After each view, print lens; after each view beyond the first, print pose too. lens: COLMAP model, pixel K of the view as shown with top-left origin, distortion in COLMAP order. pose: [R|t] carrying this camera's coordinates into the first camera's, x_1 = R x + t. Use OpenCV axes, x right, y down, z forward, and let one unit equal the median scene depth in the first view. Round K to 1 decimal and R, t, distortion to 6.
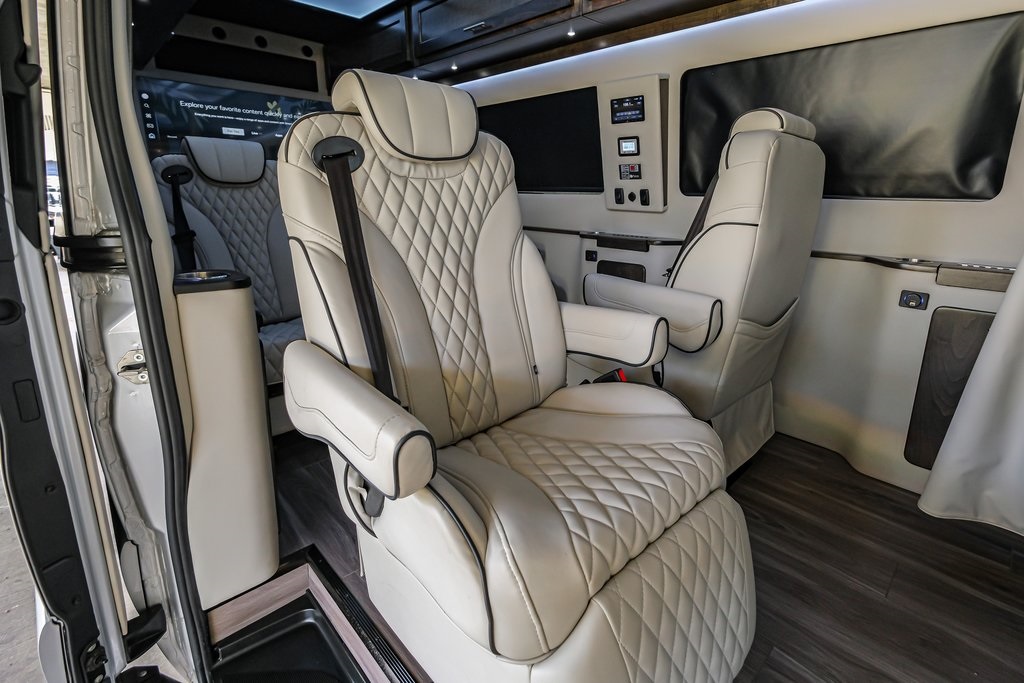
lens RADIAL K [[486.9, 0, 549.1], [0, 486.9, 311.7], [0, 0, 1]] dist [0.002746, -0.004794]
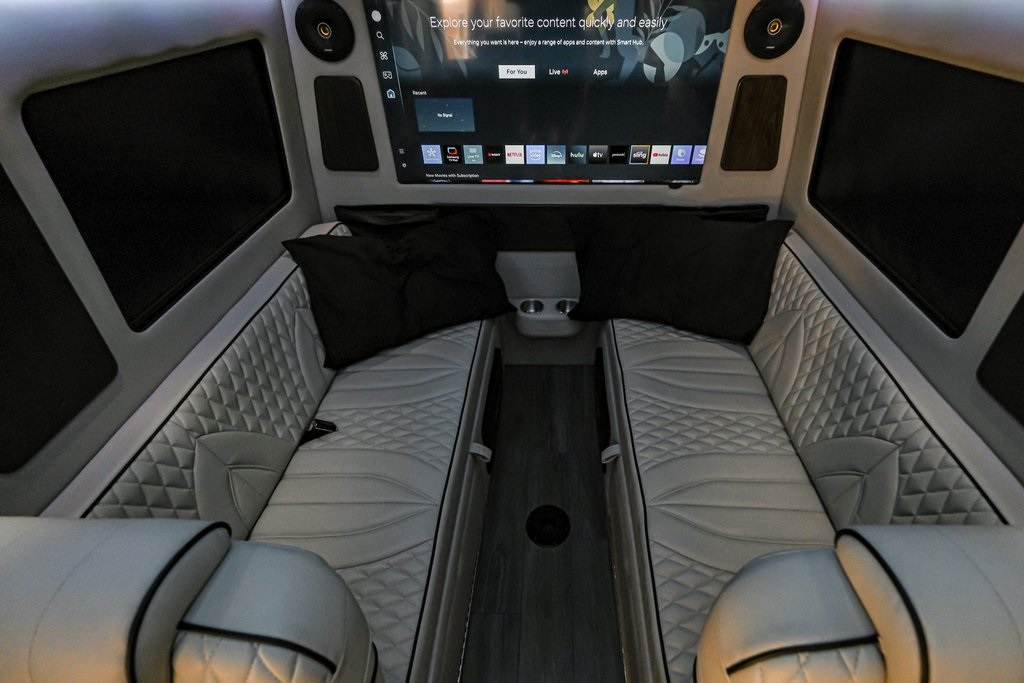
lens RADIAL K [[451.3, 0, 551.2], [0, 451.3, 318.5], [0, 0, 1]] dist [-0.004307, -0.002029]
pose [[0.695148, 0.425377, -0.579503, -0.264560], [-0.155807, 0.876126, 0.456209, -0.393616], [0.701779, -0.226842, 0.675314, 0.703762]]
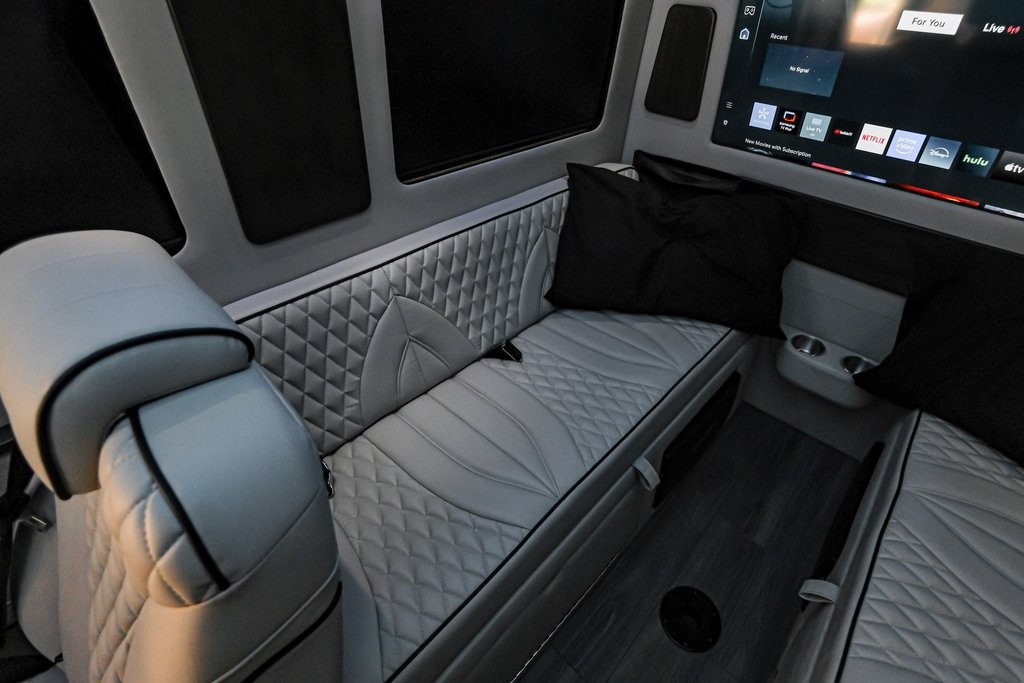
lens RADIAL K [[486.9, 0, 573.0], [0, 486.9, 301.3], [0, 0, 1]] dist [0.002746, -0.004794]
pose [[0.079862, 0.561275, -0.823768, -0.287870], [-0.266579, 0.808332, 0.524914, -0.348893], [0.960499, 0.177679, 0.214179, 0.770277]]
